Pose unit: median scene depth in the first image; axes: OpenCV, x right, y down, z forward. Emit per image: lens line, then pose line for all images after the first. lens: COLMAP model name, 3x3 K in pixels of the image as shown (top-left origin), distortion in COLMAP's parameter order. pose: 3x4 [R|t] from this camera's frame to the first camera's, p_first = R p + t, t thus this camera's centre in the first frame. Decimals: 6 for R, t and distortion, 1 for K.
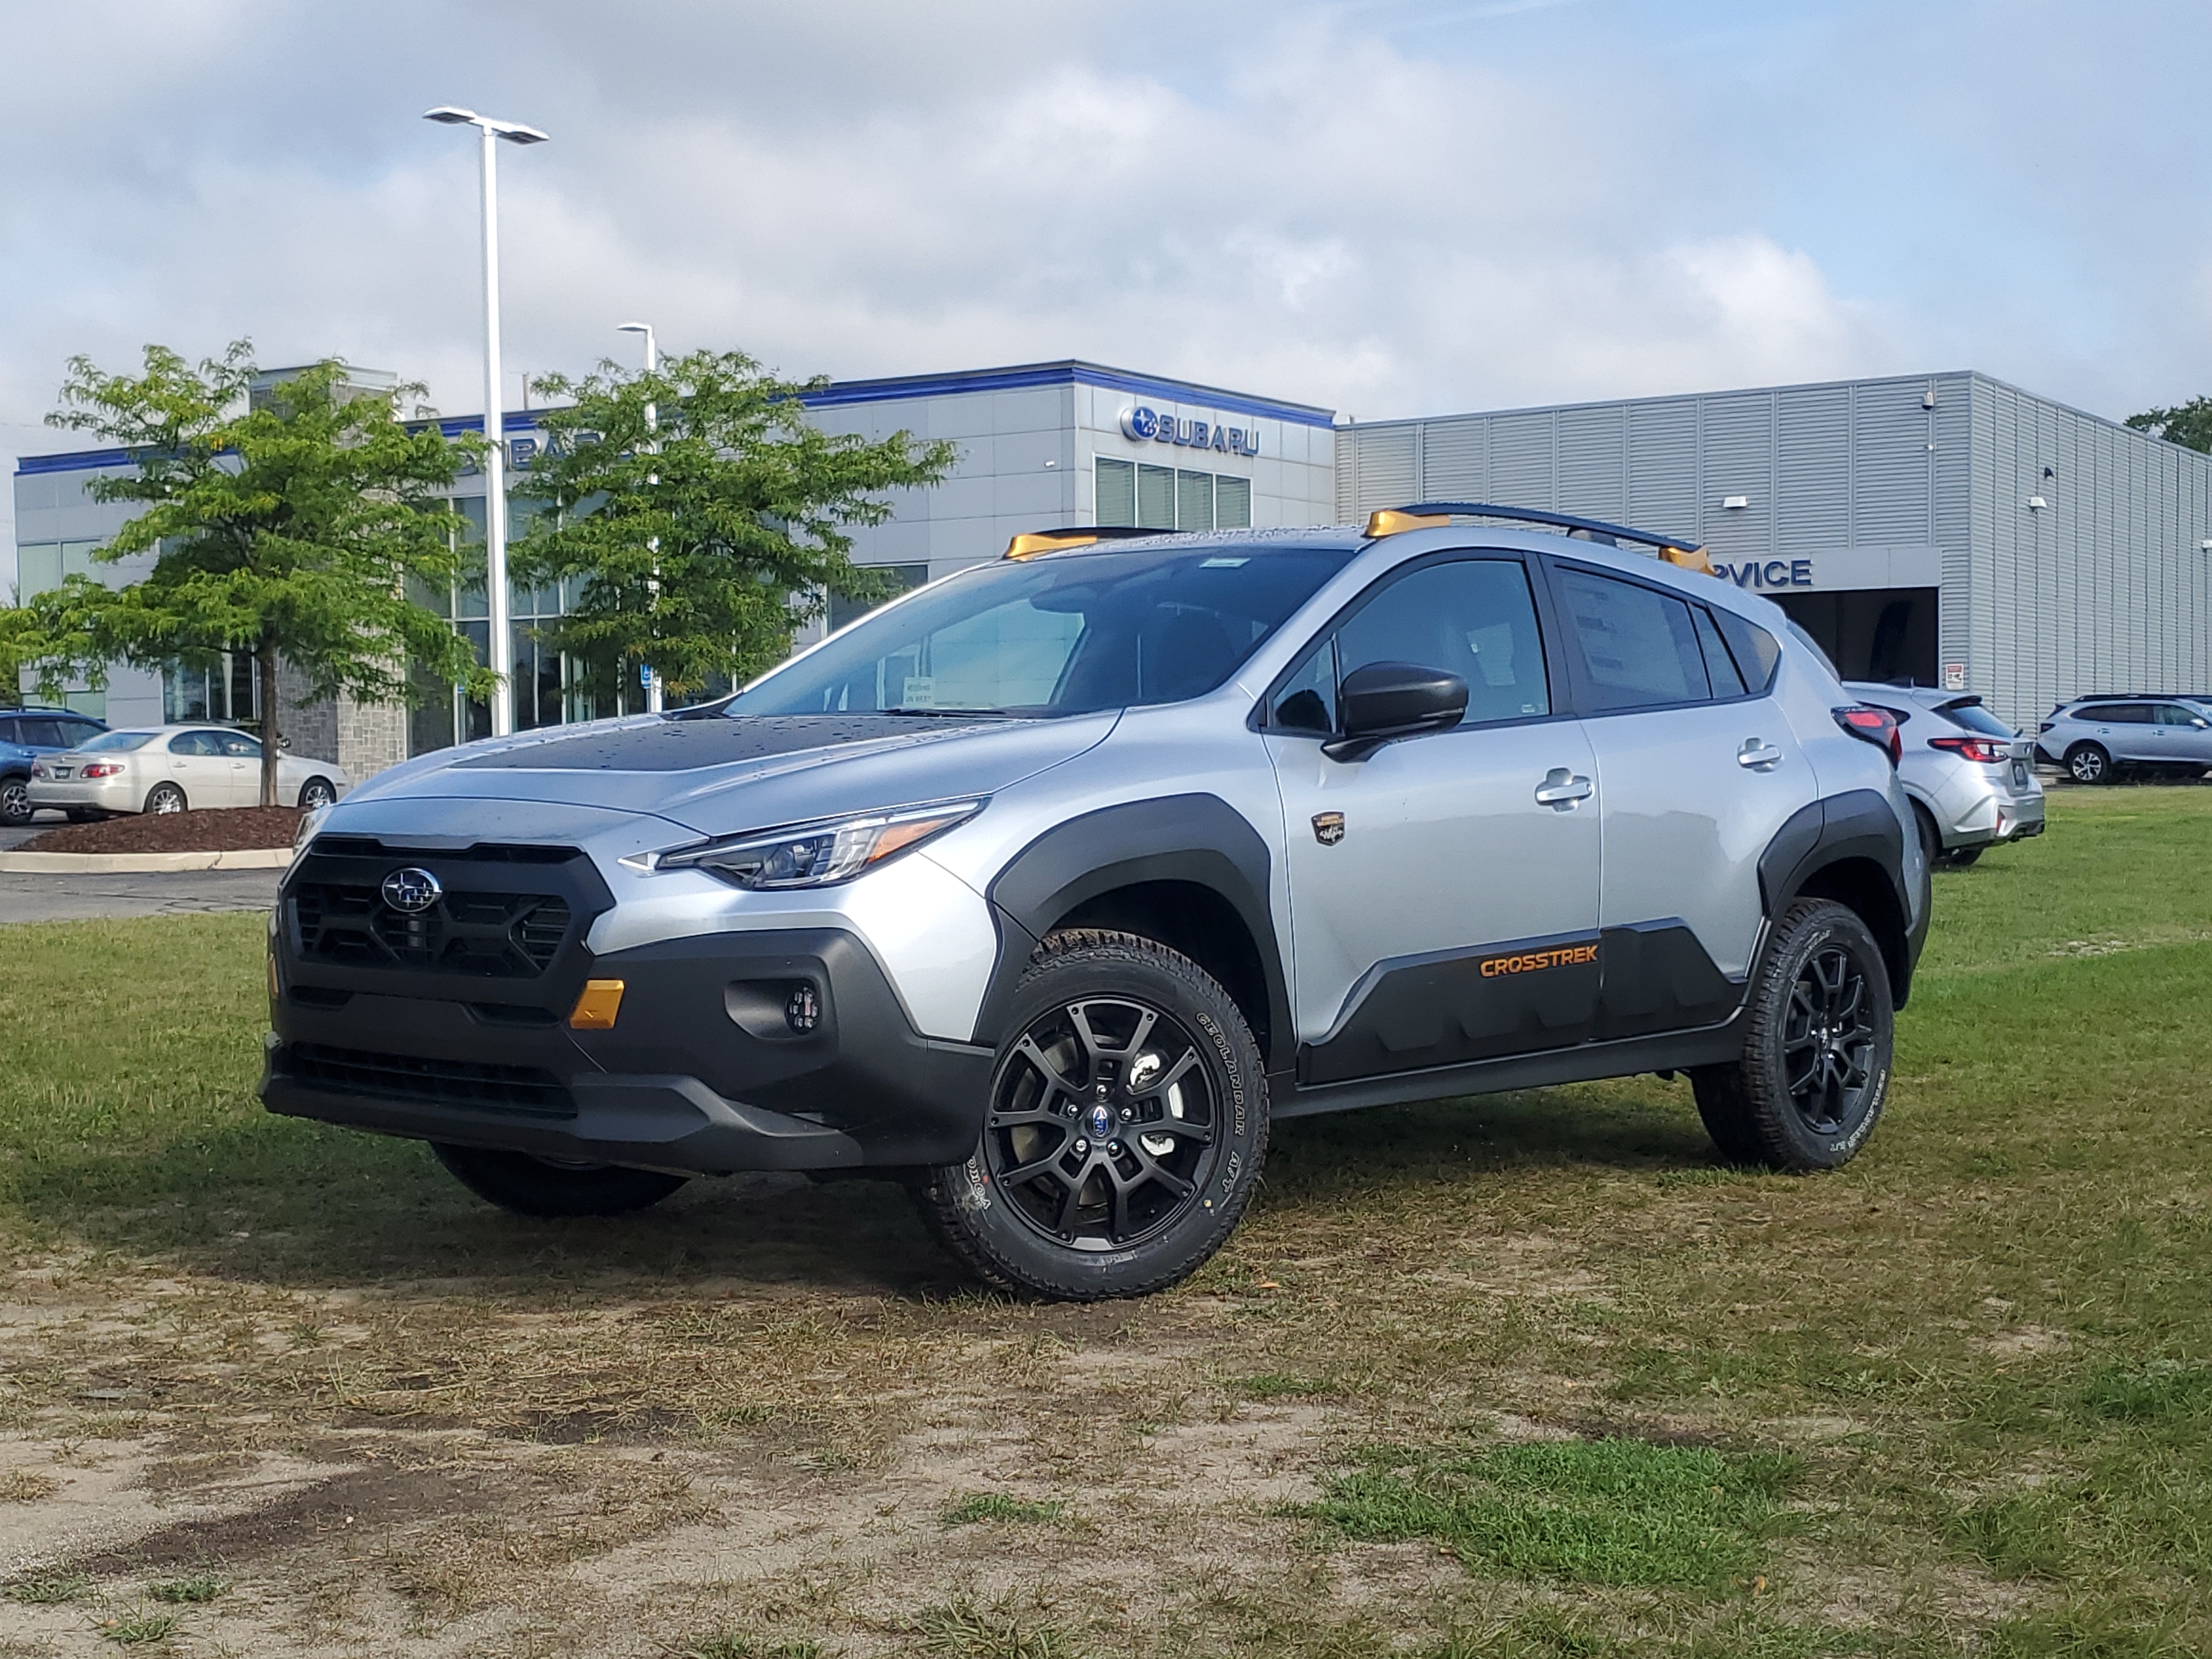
lens RADIAL K [[2967.8, 0, 1096.6], [0, 2967.8, 838.7], [0, 0, 1]] dist [0.139403, -0.094119]
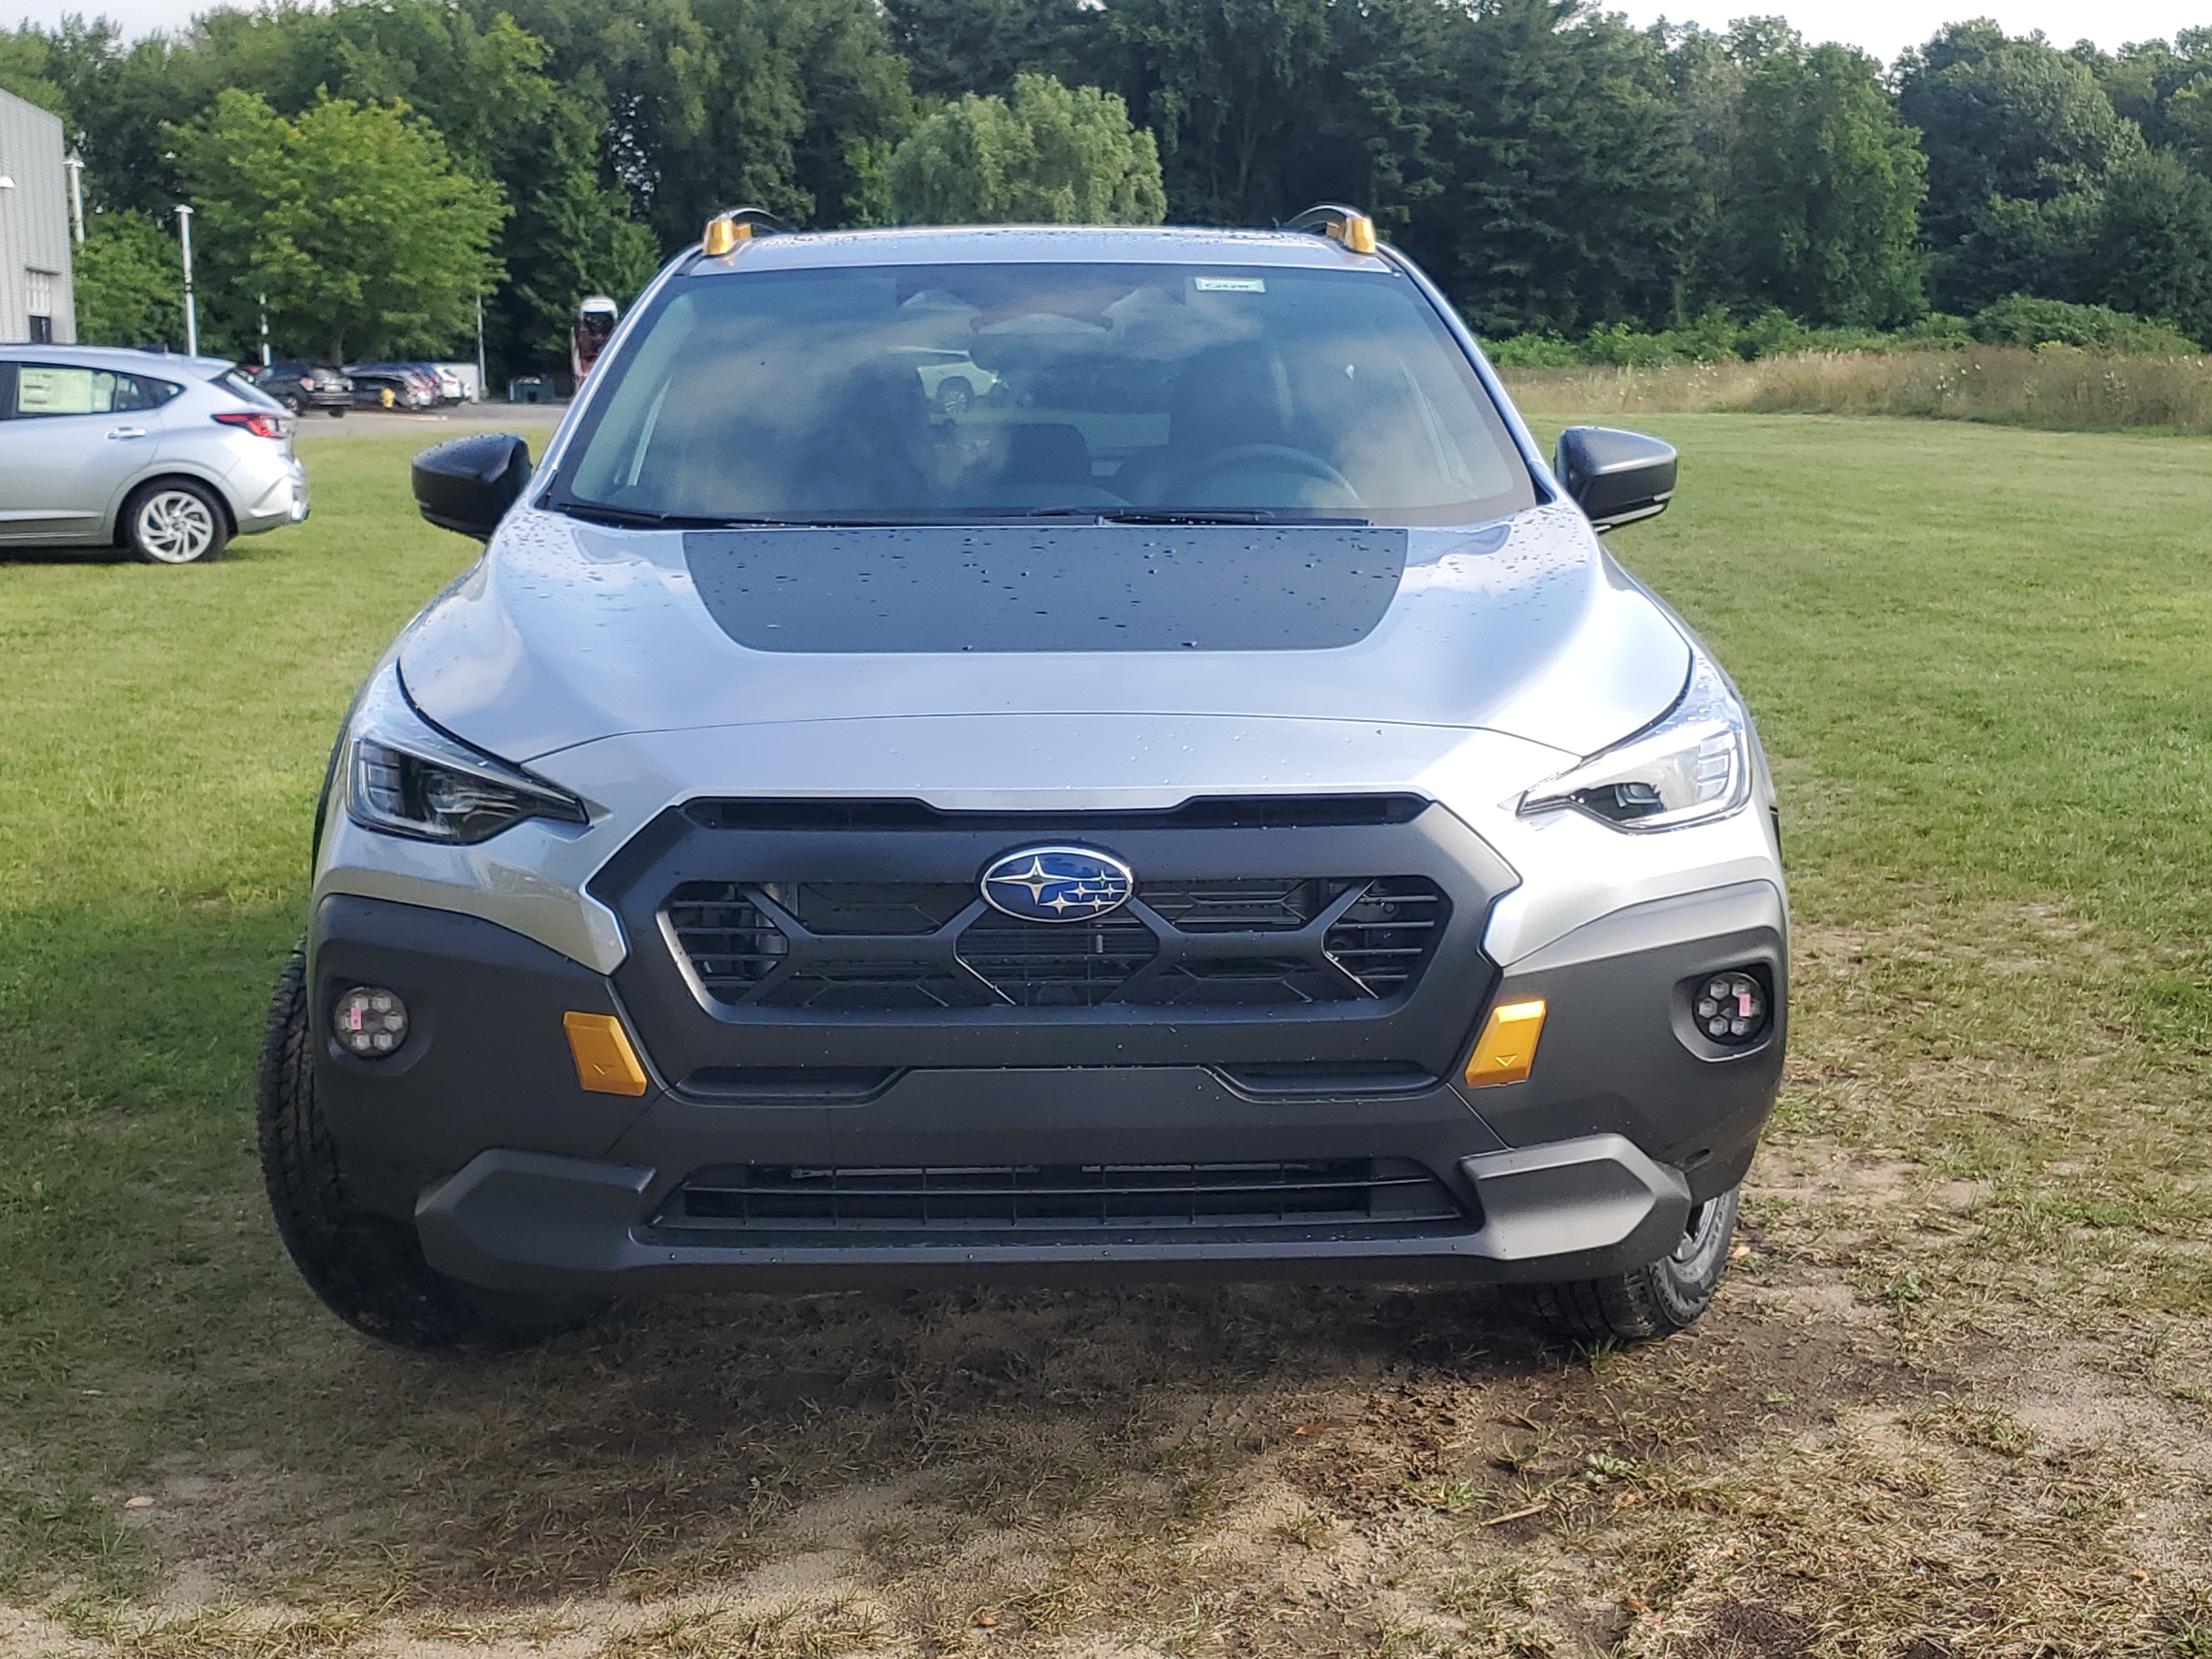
lens RADIAL K [[2967.8, 0, 1096.6], [0, 2967.8, 838.7], [0, 0, 1]] dist [0.139403, -0.094119]
pose [[0.745388, -0.103506, 0.658546, -0.613767], [0.025031, 0.991522, 0.127509, -0.066276], [-0.666160, -0.078560, 0.741659, 0.573450]]
